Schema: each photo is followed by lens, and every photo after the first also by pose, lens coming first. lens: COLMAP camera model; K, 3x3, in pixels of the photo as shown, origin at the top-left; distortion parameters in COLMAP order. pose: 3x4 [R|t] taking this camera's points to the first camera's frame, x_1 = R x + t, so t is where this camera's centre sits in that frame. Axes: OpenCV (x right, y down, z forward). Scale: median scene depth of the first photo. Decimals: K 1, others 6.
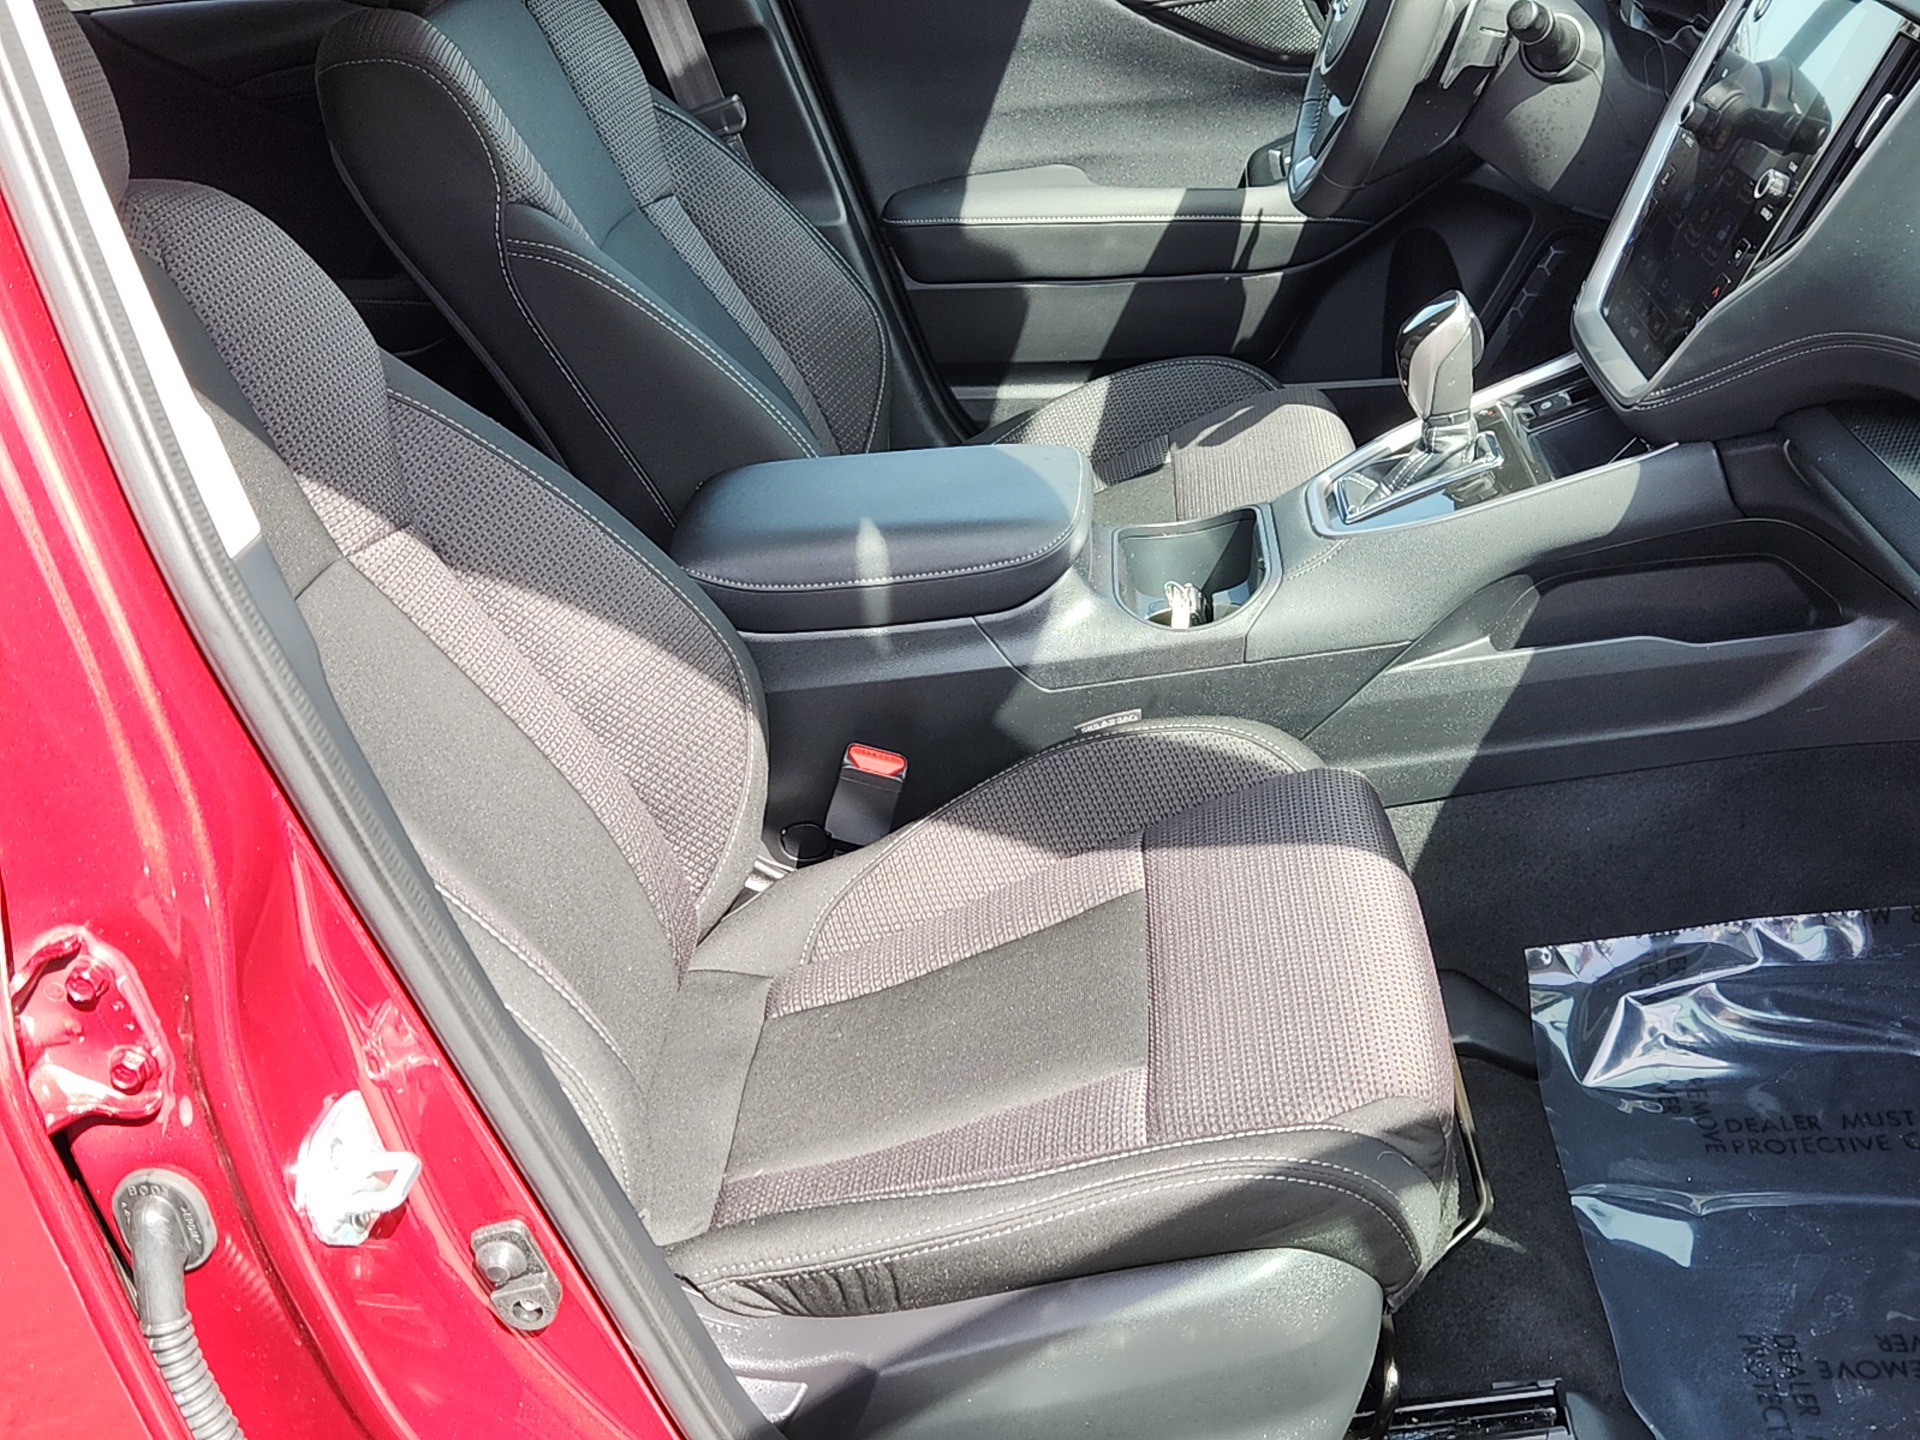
lens RADIAL K [[2045.2, 0, 959.6], [0, 2045.2, 716.4], [0, 0, 1]] dist [0.050076, 0.000000]
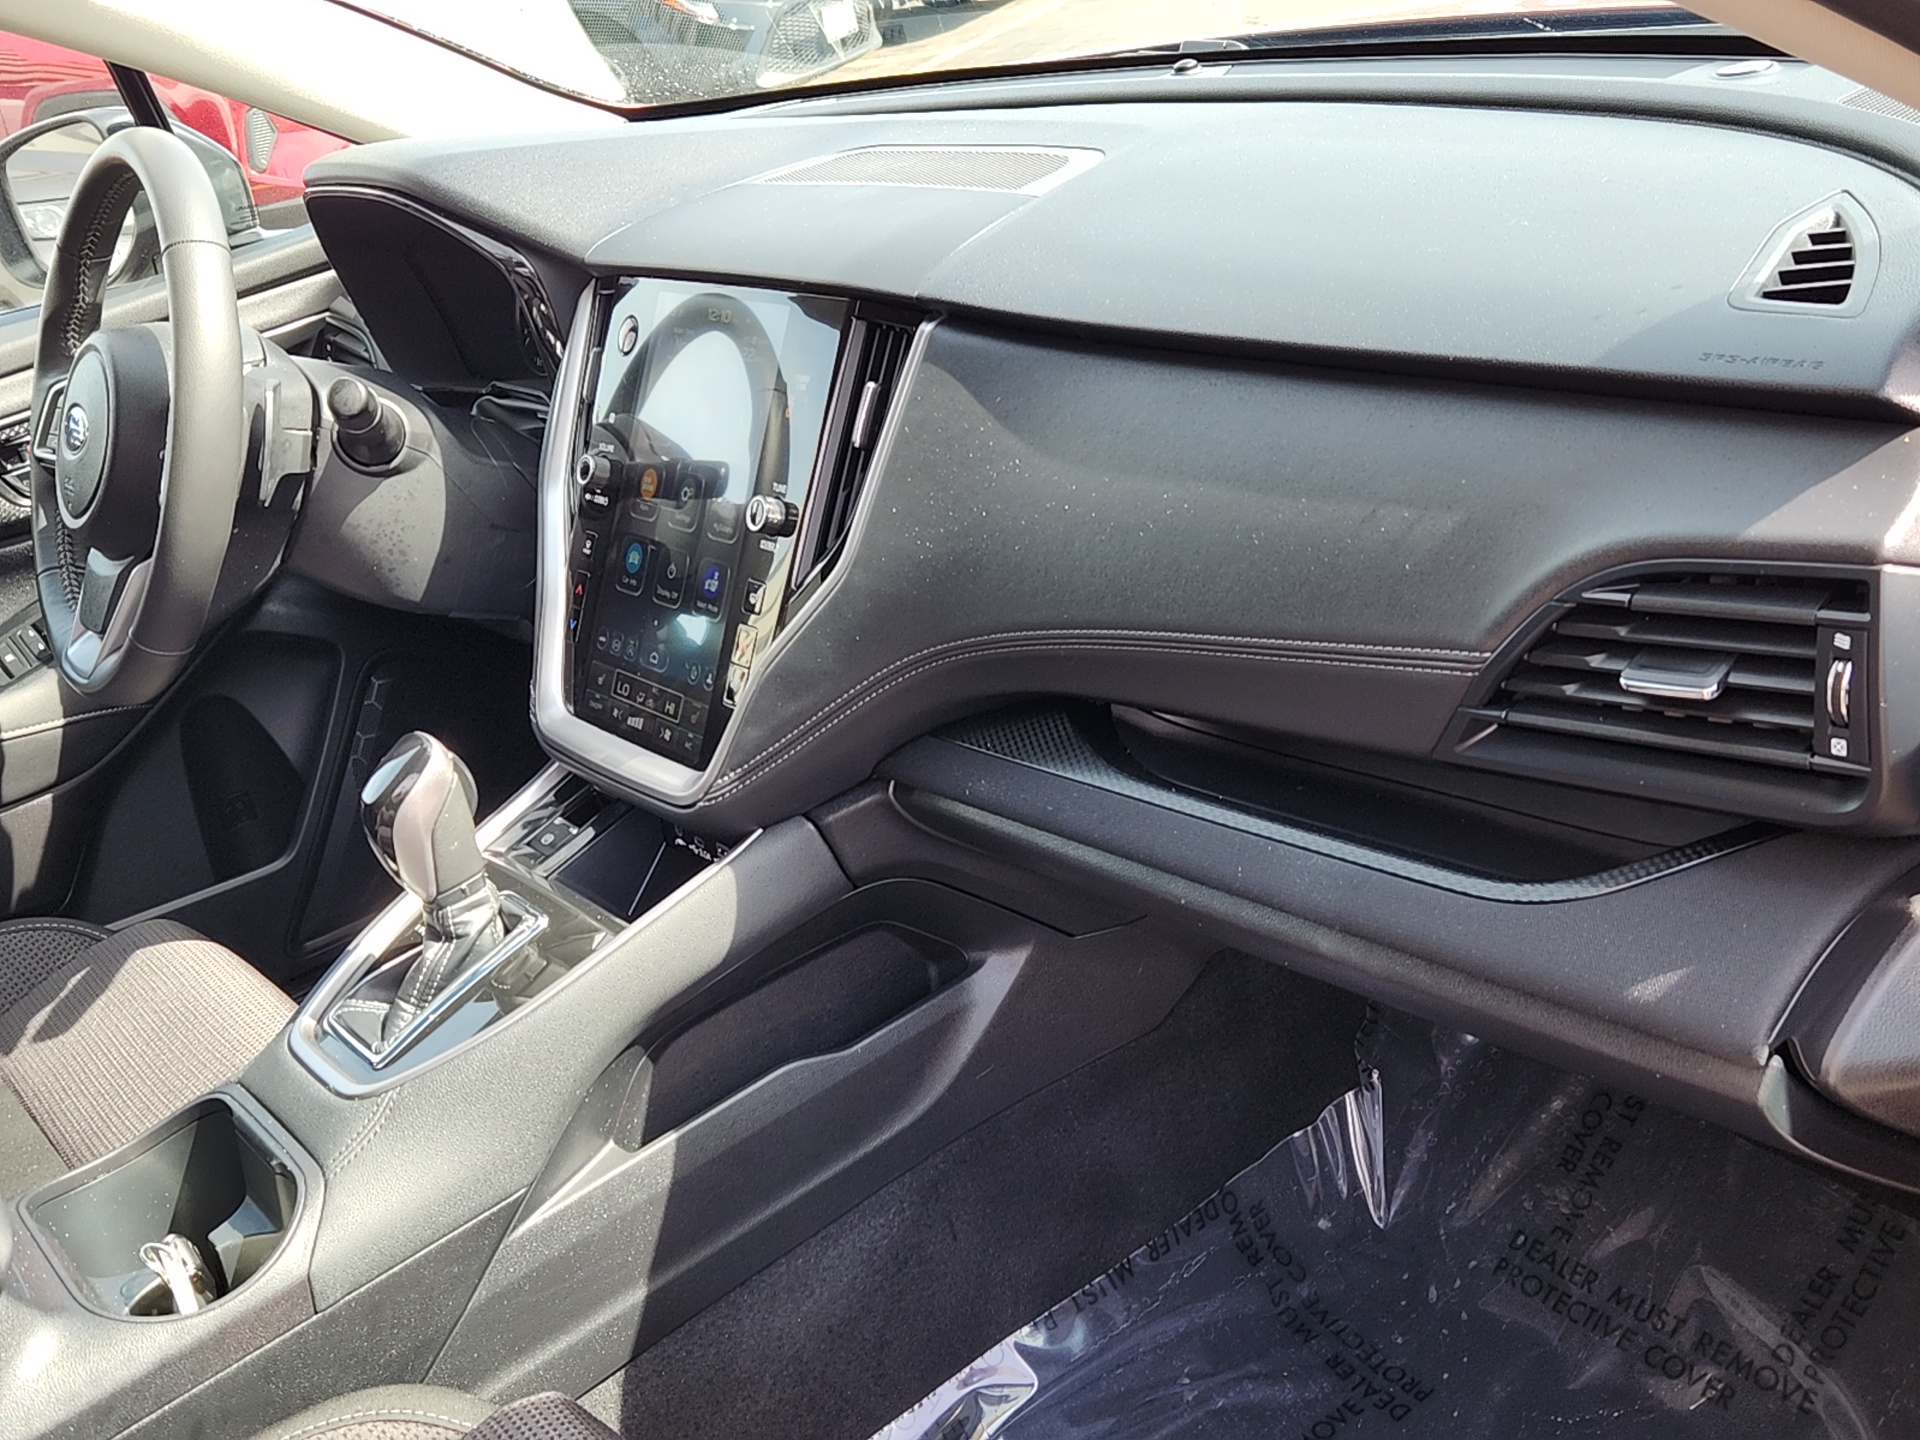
lens RADIAL K [[2045.2, 0, 959.9], [0, 2045.2, 727.6], [0, 0, 1]] dist [0.050076, 0.000000]
pose [[0.756249, -0.263641, 0.598817, -0.059529], [0.381568, 0.921185, -0.076314, -0.071520], [-0.531502, 0.286202, 0.797242, 0.277563]]
